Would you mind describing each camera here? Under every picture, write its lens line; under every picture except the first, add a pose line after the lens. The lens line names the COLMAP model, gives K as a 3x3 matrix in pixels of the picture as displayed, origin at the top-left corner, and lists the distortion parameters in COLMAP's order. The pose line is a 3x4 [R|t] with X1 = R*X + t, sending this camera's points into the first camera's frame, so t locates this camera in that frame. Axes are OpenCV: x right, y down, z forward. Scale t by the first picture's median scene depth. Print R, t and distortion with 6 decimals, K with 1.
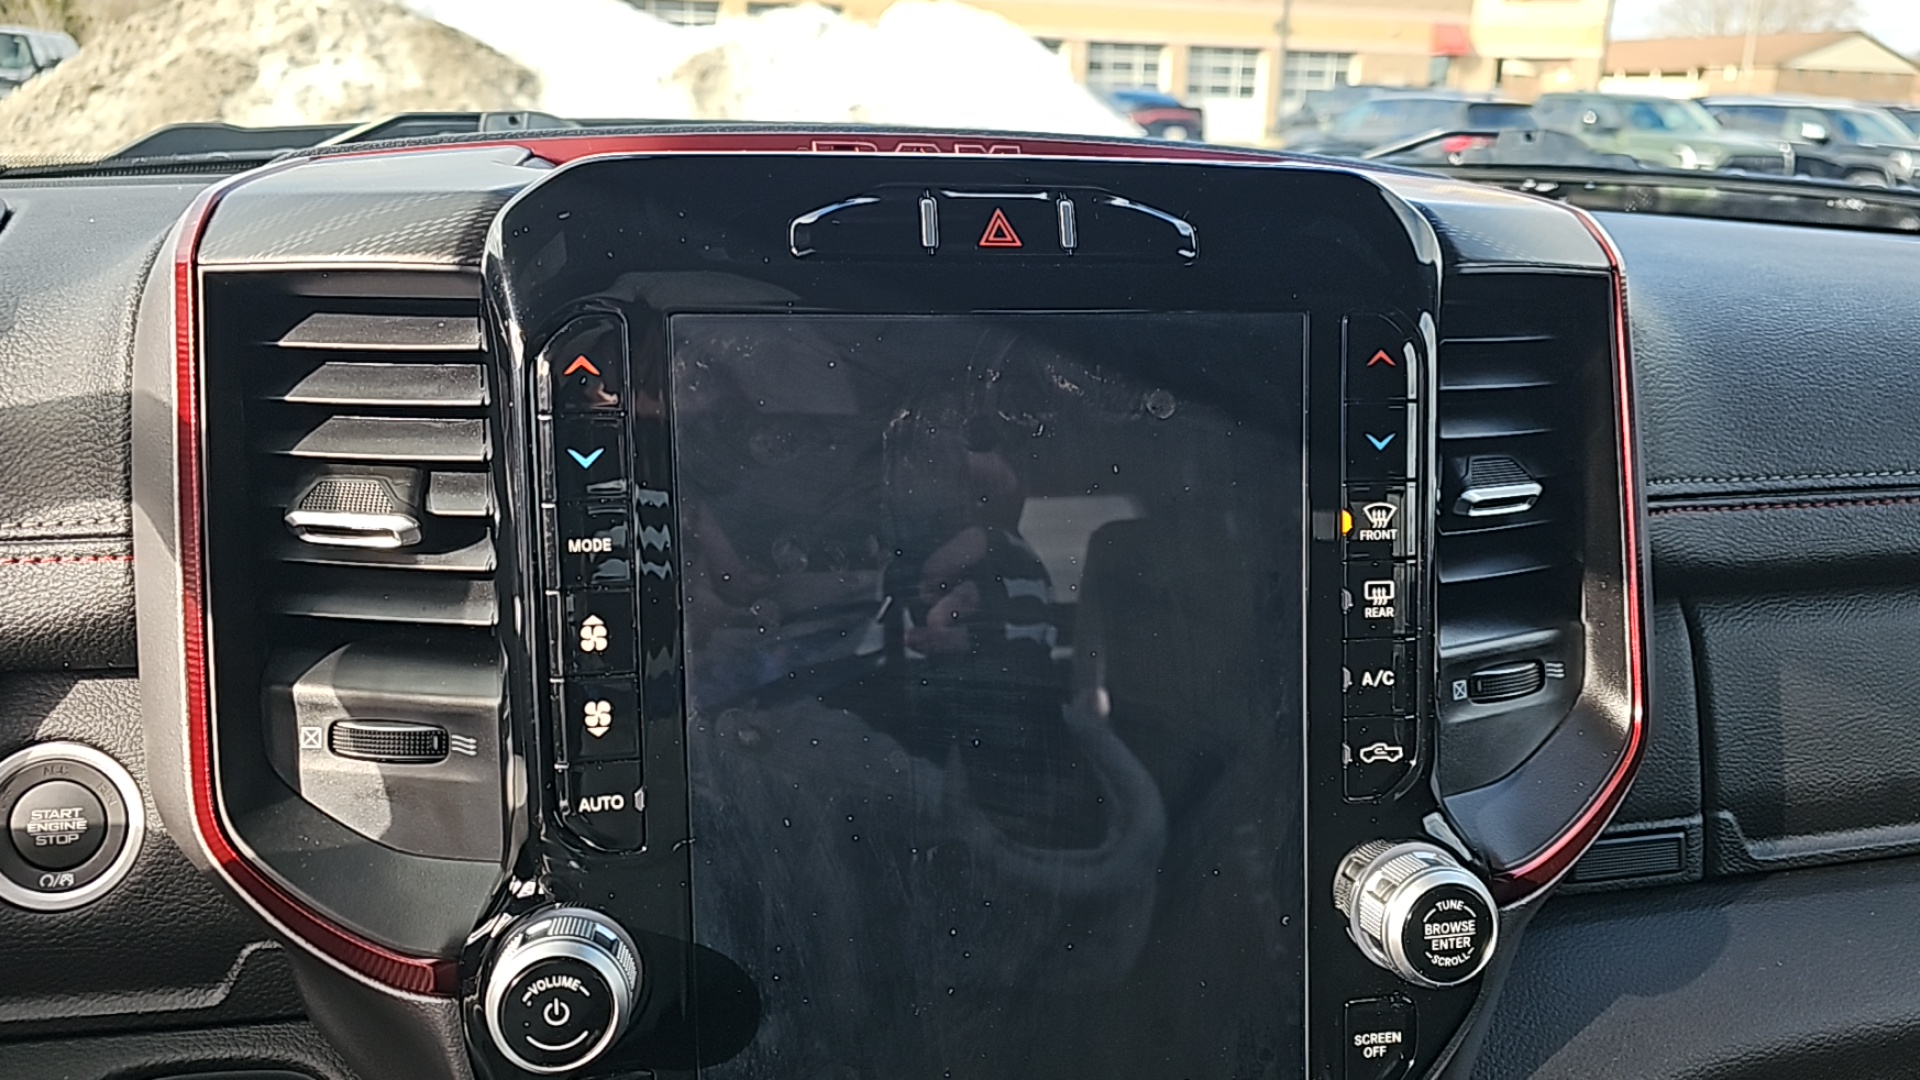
lens RADIAL K [[1392.3, 0, 962.1], [0, 1392.3, 558.1], [0, 0, 1]] dist [0.059168, -0.040289]
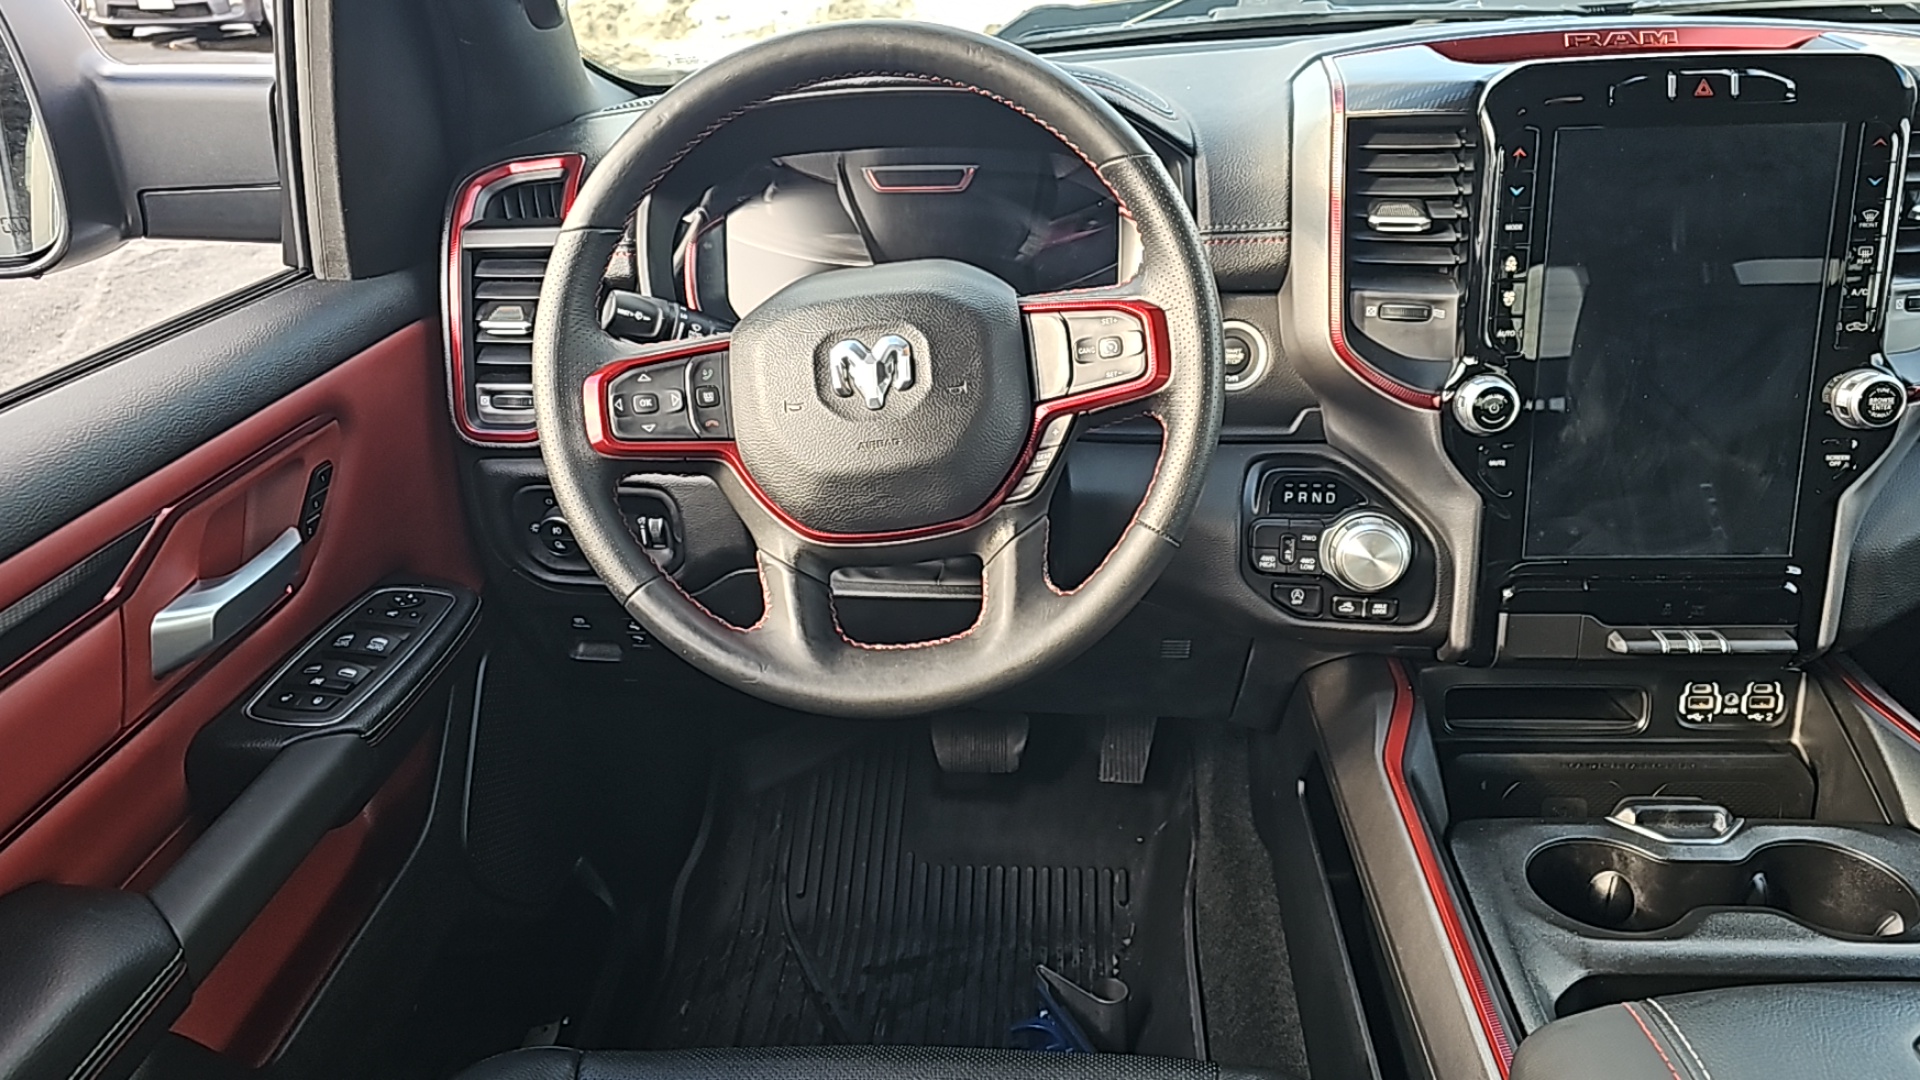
lens RADIAL K [[1376.6, 0, 982.0], [0, 1376.6, 580.7], [0, 0, 1]] dist [0.083568, -0.081563]
pose [[0.972076, 0.057931, -0.227402, -0.519873], [-0.020936, 0.986595, 0.161841, 0.204355], [0.233729, -0.152561, 0.960258, -1.525998]]
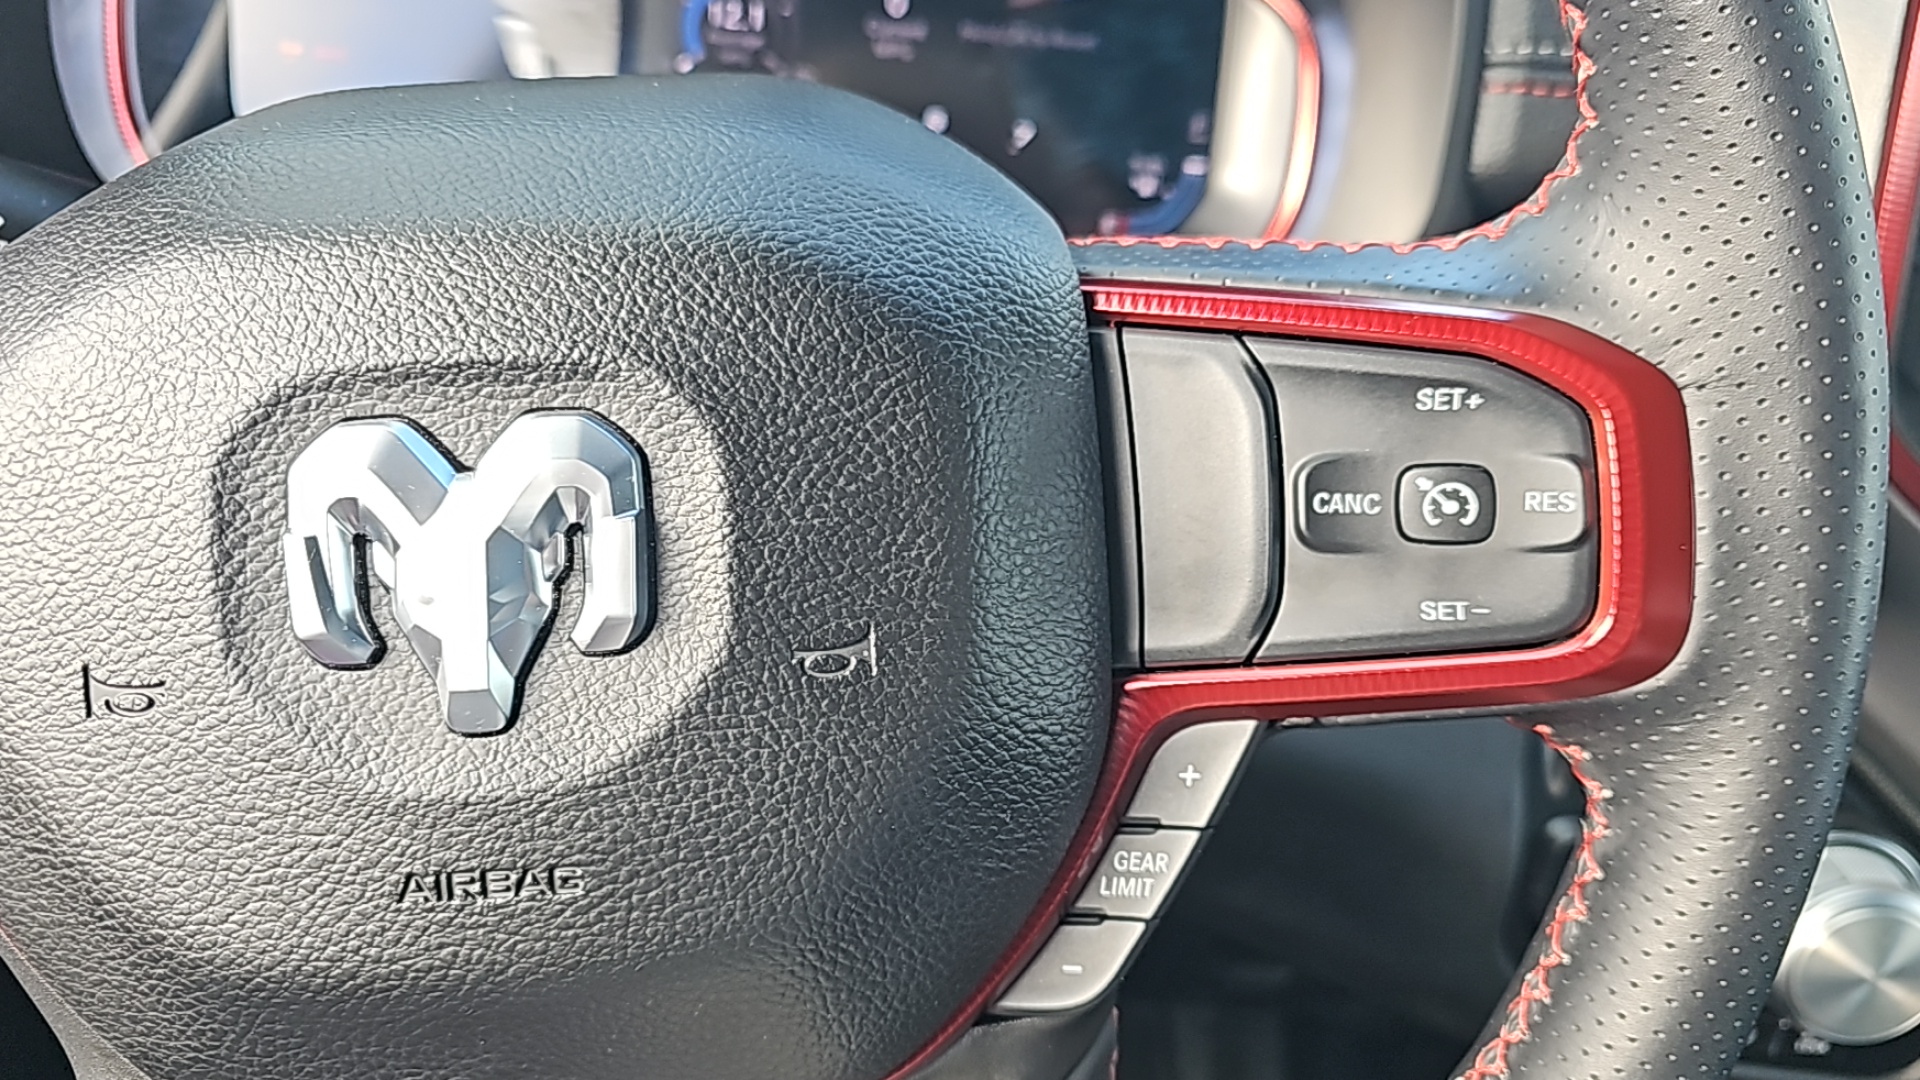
lens RADIAL K [[1392.3, 0, 962.1], [0, 1392.3, 558.1], [0, 0, 1]] dist [0.059168, -0.040289]
pose [[0.987392, 0.127865, -0.093311, -0.947320], [-0.098447, 0.957659, 0.270549, 0.083517], [0.123954, -0.257951, 0.958173, -0.005123]]
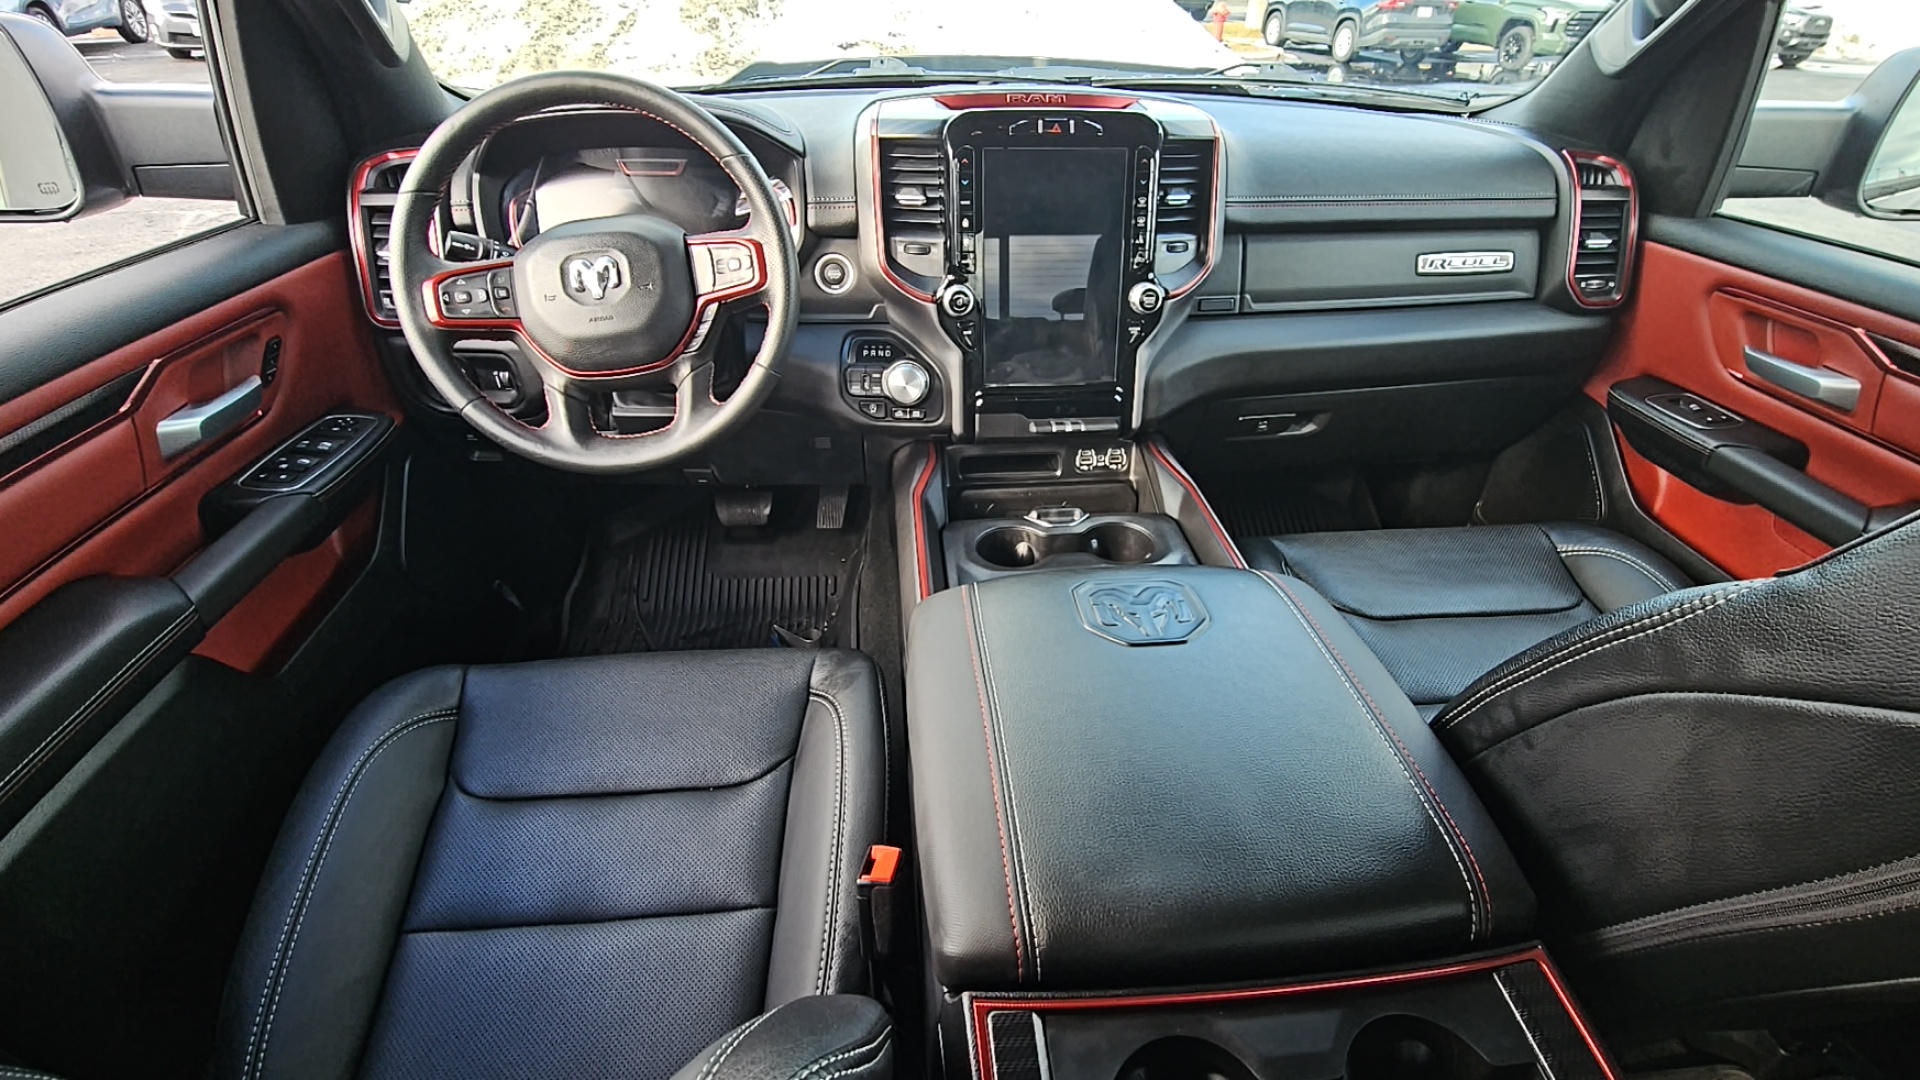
lens RADIAL K [[855.8, 0, 985.8], [0, 855.8, 546.6], [0, 0, 1]] dist [0.002408, -0.000240]
pose [[0.997159, 0.041538, -0.062840, 0.027206], [-0.022253, 0.959428, 0.281074, 0.255195], [0.071966, -0.278877, 0.957627, -1.826946]]
